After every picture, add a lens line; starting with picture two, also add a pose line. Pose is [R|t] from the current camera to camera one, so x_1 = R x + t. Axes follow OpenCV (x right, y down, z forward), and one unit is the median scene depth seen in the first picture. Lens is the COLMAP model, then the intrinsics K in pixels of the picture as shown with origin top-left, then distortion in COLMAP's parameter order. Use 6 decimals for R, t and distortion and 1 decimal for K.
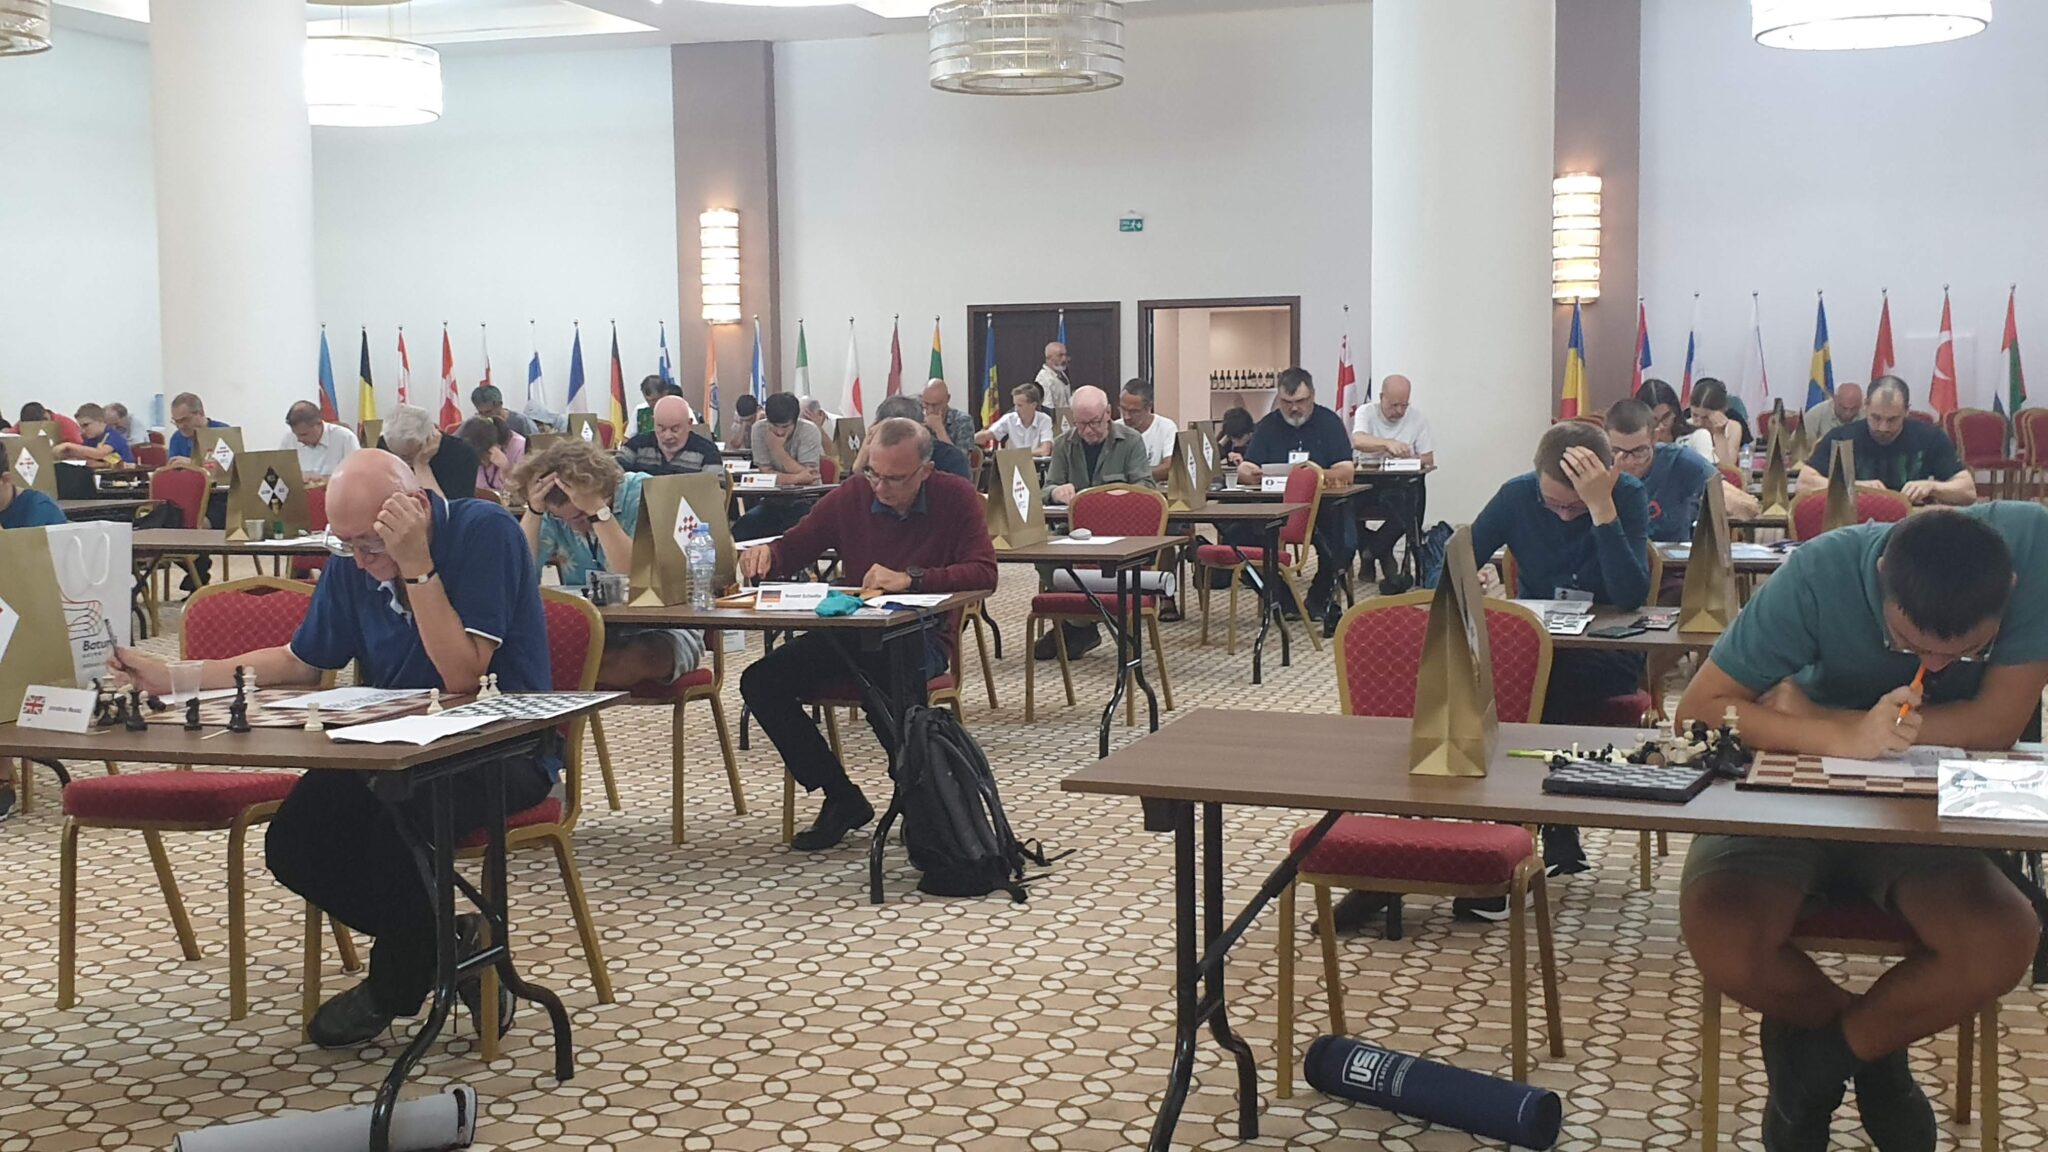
lens RADIAL K [[2216.3, 0, 1083.2], [0, 2216.3, 535.7], [0, 0, 1]] dist [0.123768, -0.690568]
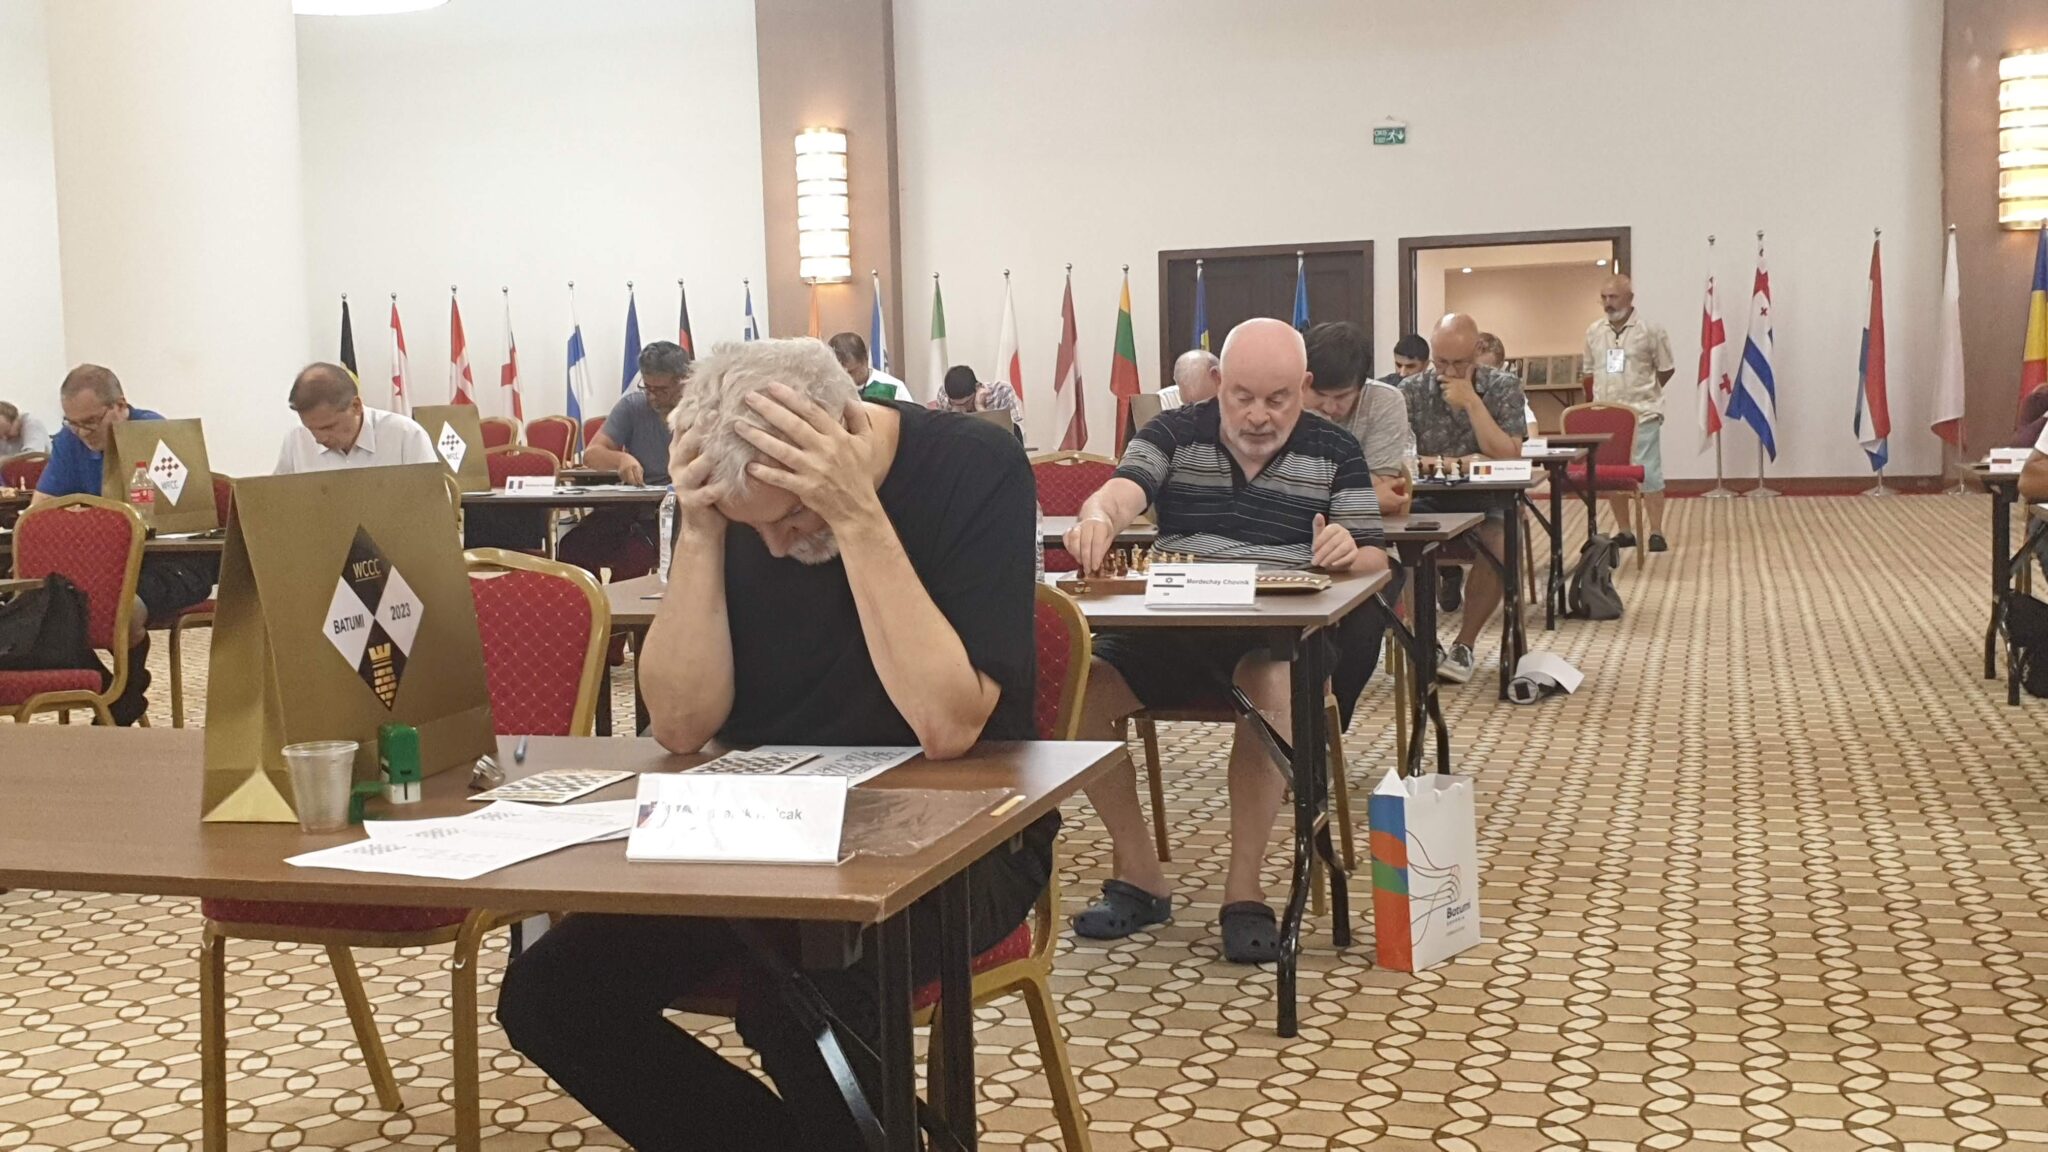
lens RADIAL K [[2160.6, 0, 1024.0], [0, 2160.6, 576.0], [0, 0, 1]] dist [0.113353, -0.448297]
pose [[0.999819, -0.016781, 0.008969, -0.107717], [0.016588, 0.999637, 0.021250, -0.011183], [-0.009322, -0.021098, 0.999734, 0.275065]]
